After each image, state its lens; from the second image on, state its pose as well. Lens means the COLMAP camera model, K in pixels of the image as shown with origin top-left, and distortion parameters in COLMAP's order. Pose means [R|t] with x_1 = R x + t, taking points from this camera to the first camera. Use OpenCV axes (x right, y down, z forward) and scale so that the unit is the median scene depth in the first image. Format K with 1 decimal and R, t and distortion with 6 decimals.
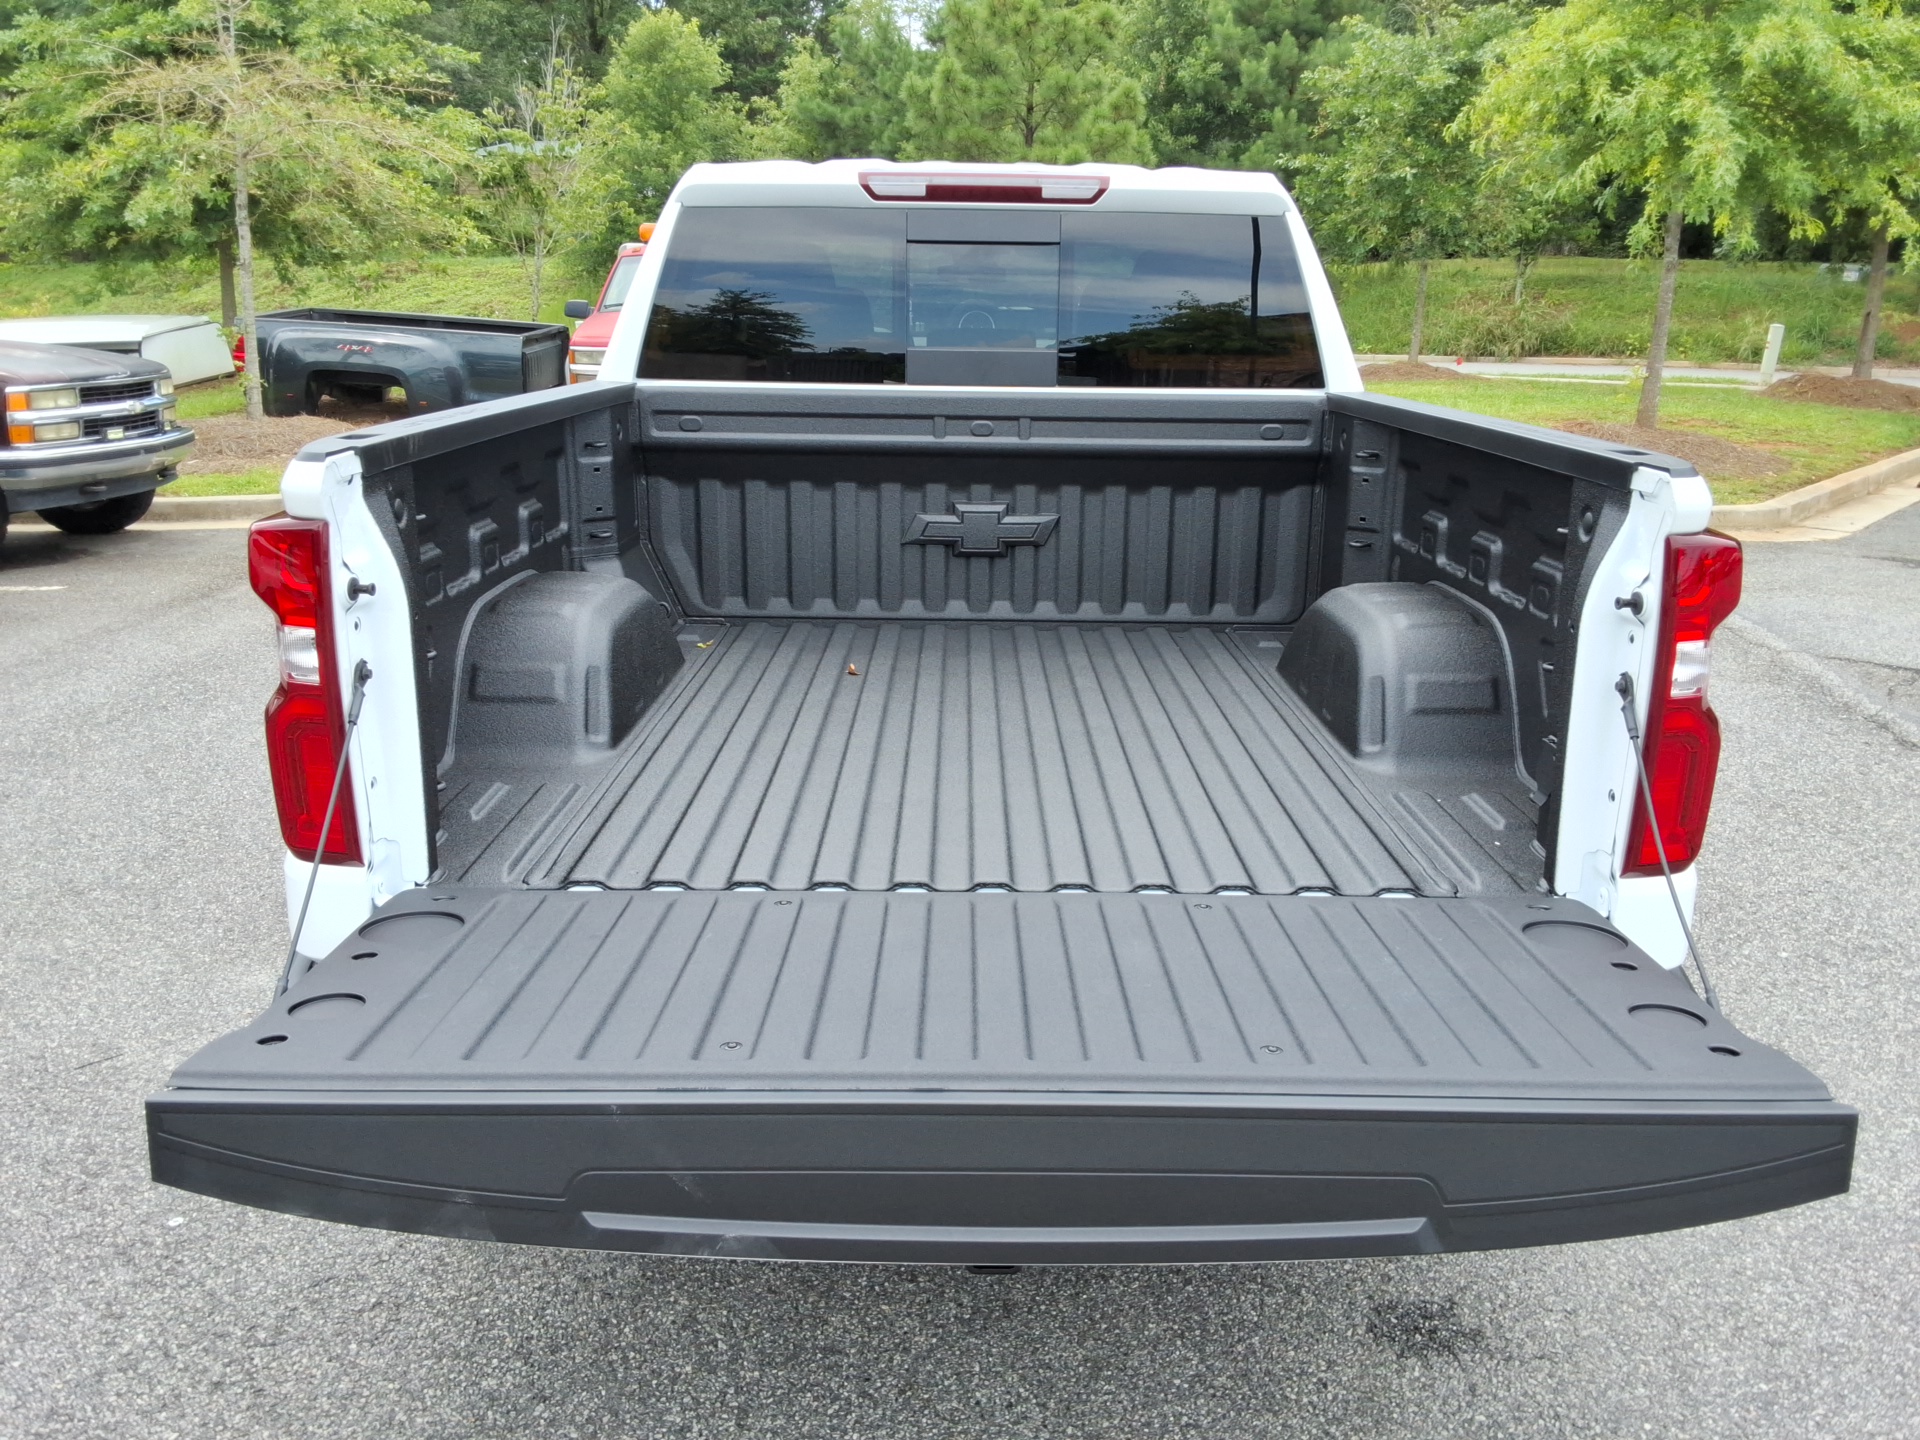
lens RADIAL K [[1533.0, 0, 973.2], [0, 1533.0, 702.5], [0, 0, 1]] dist [0.092771, -0.142659]
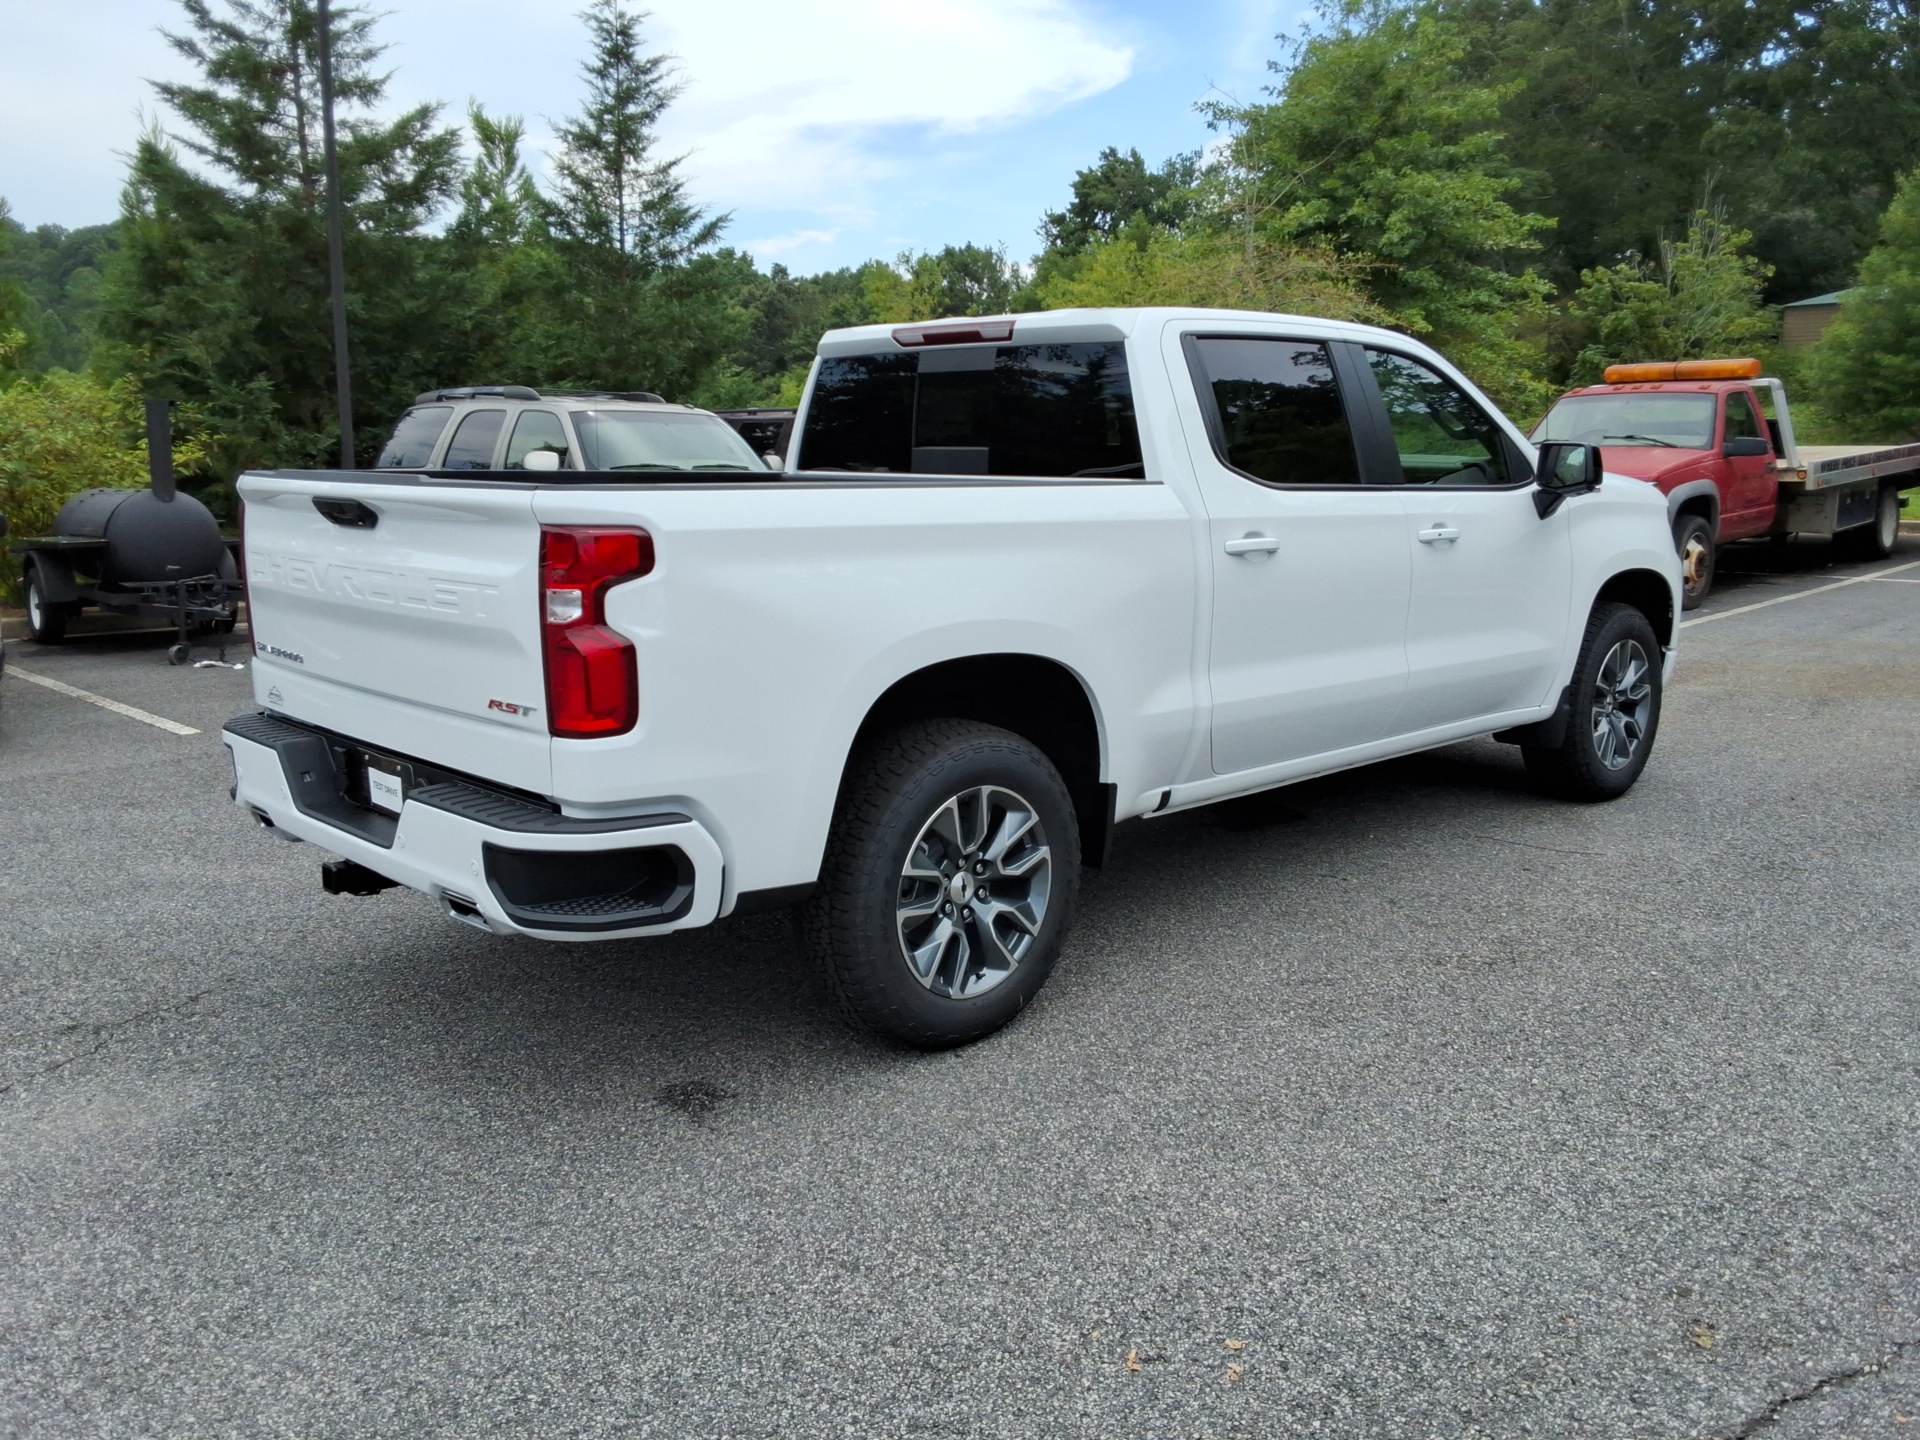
lens RADIAL K [[1522.3, 0, 970.9], [0, 1522.3, 709.2], [0, 0, 1]] dist [0.131115, -0.216824]
pose [[0.694785, 0.110346, -0.710703, 0.295867], [-0.174635, 0.984471, -0.017872, 0.005869], [0.697694, 0.136530, 0.703266, 0.025827]]
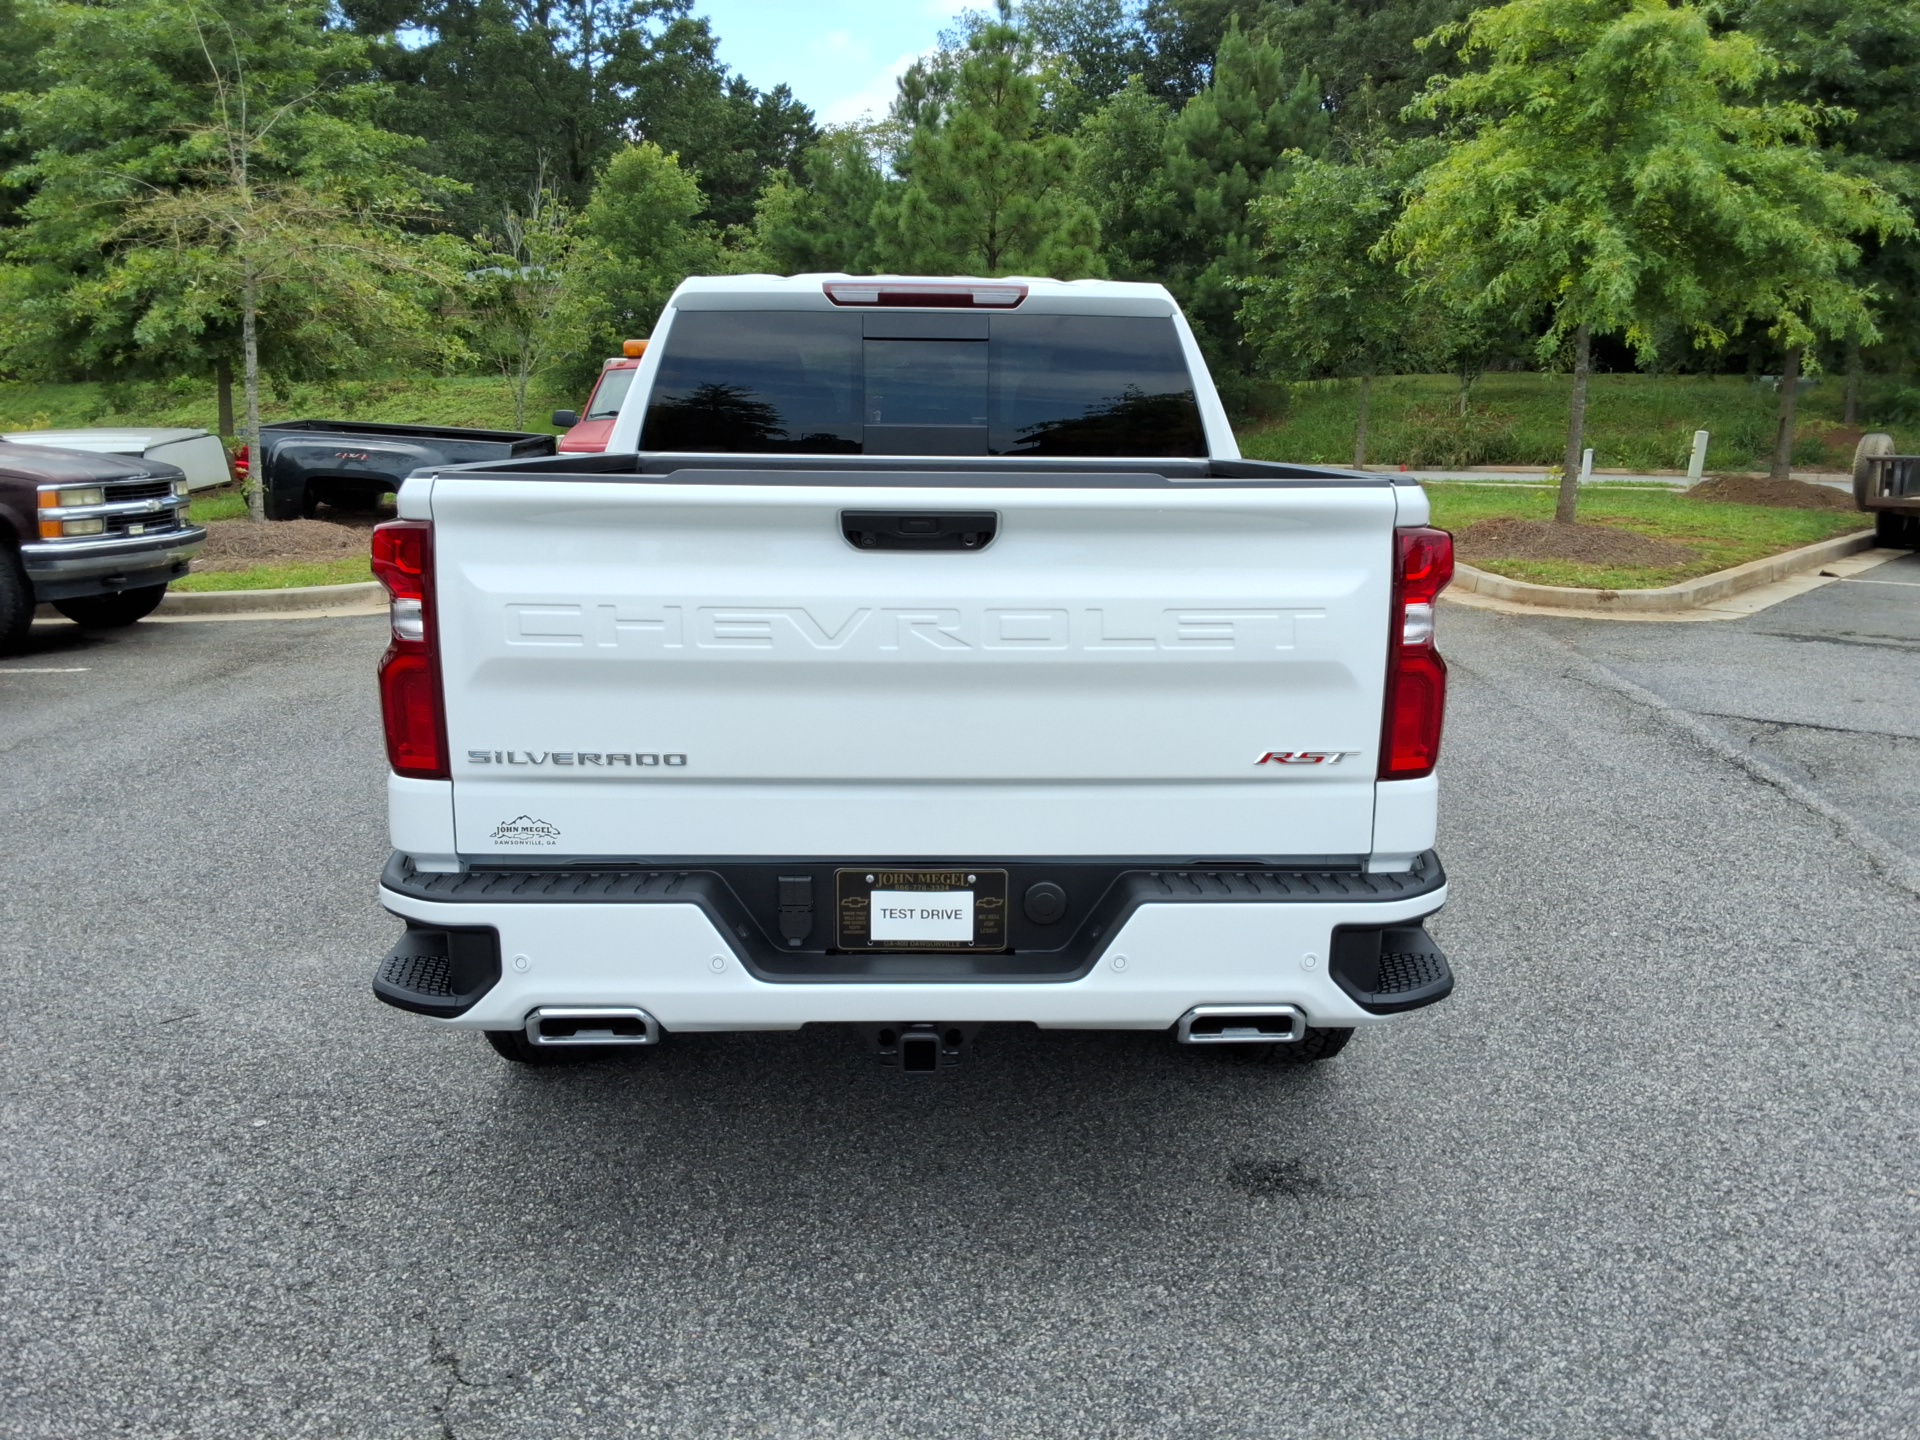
lens RADIAL K [[1522.3, 0, 970.9], [0, 1522.3, 709.2], [0, 0, 1]] dist [0.131115, -0.216824]
pose [[0.999850, -0.007563, 0.015607, 0.006046], [0.008598, 0.997694, -0.067327, 0.021718], [-0.015062, 0.067451, 0.997609, -0.054168]]
